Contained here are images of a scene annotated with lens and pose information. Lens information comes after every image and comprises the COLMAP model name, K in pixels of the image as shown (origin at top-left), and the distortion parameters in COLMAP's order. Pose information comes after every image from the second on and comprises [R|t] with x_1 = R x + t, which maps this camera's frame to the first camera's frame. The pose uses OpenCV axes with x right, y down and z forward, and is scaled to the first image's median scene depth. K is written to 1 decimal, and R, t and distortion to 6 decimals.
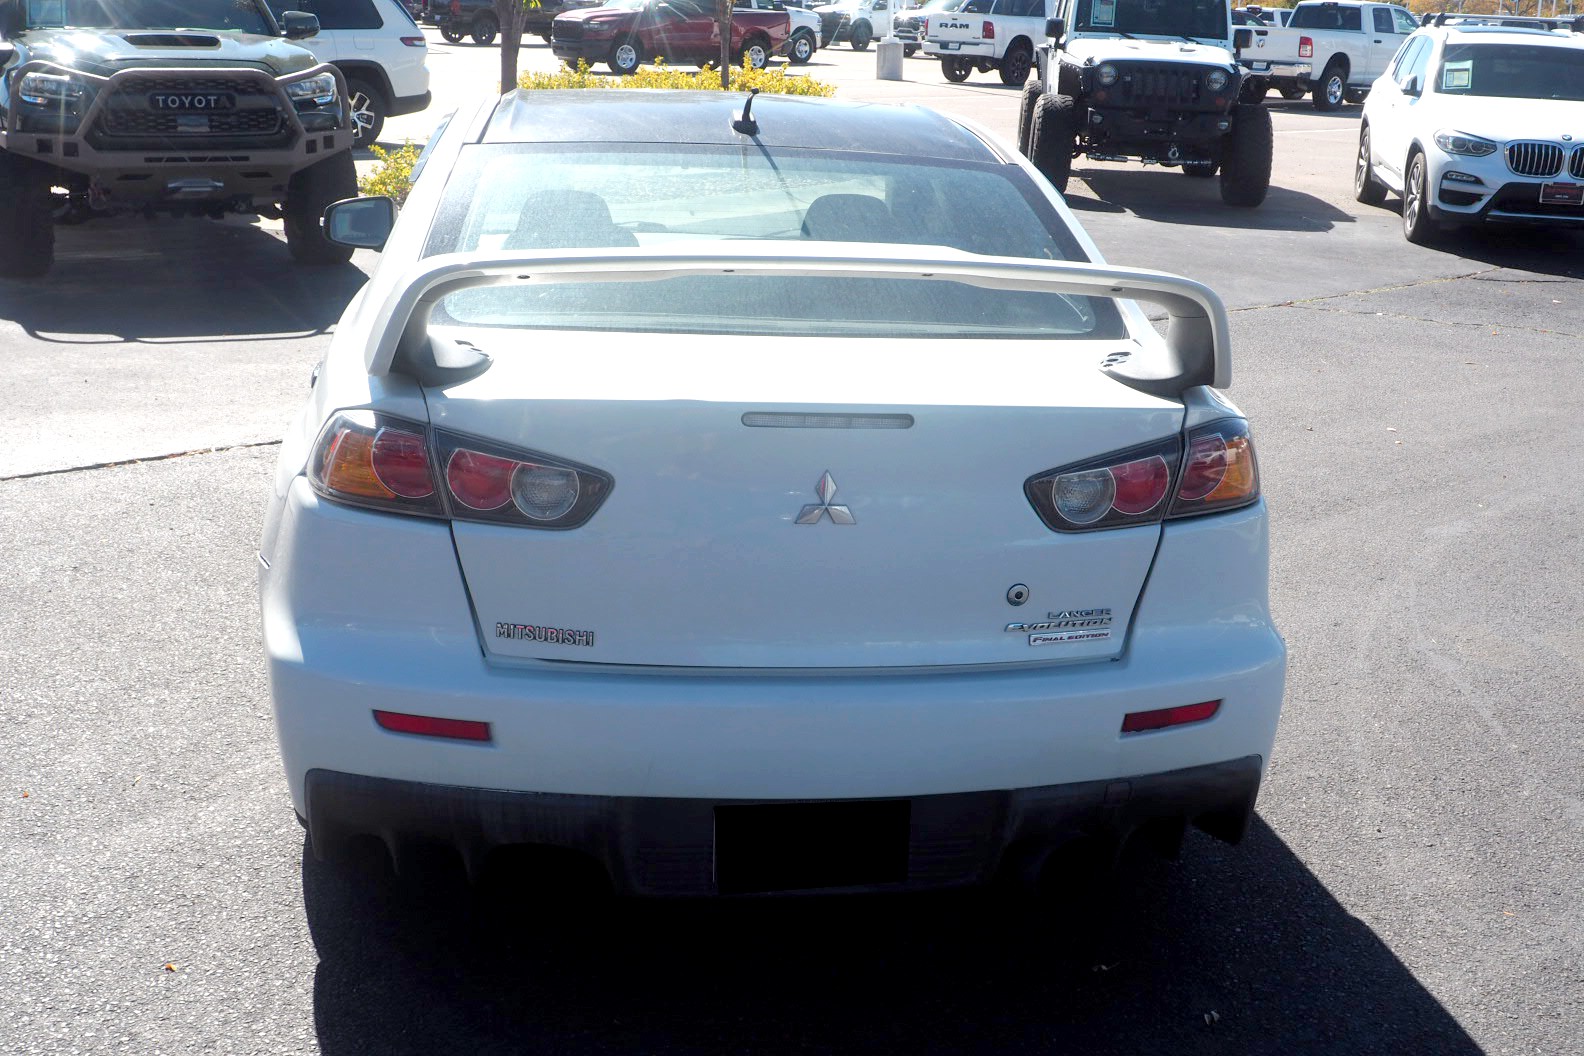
lens RADIAL K [[1838.6, 0, 740.9], [0, 1838.6, 526.3], [0, 0, 1]] dist [0.001581, 0.000000]
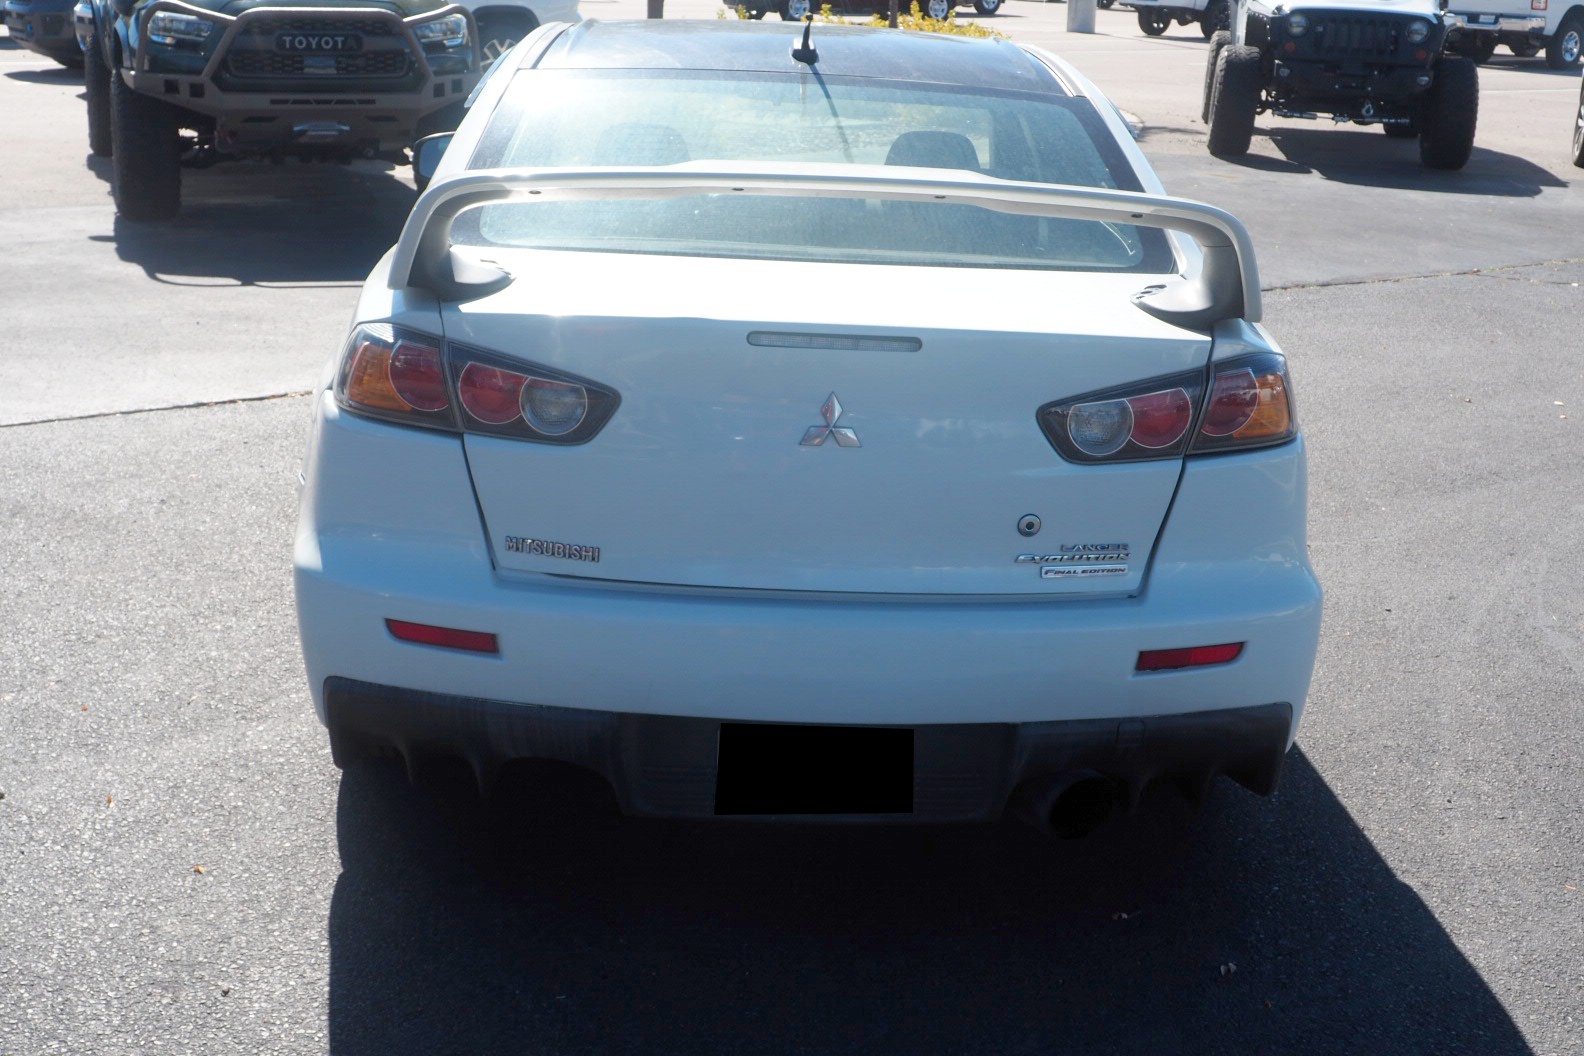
lens RADIAL K [[1961.6, 0, 744.6], [0, 1961.6, 545.5], [0, 0, 1]] dist [0.002541, 0.000000]
pose [[0.995124, 0.031251, -0.093550, 0.082427], [-0.029760, 0.999407, 0.017298, 0.029072], [0.094035, -0.014429, 0.995464, -0.052651]]
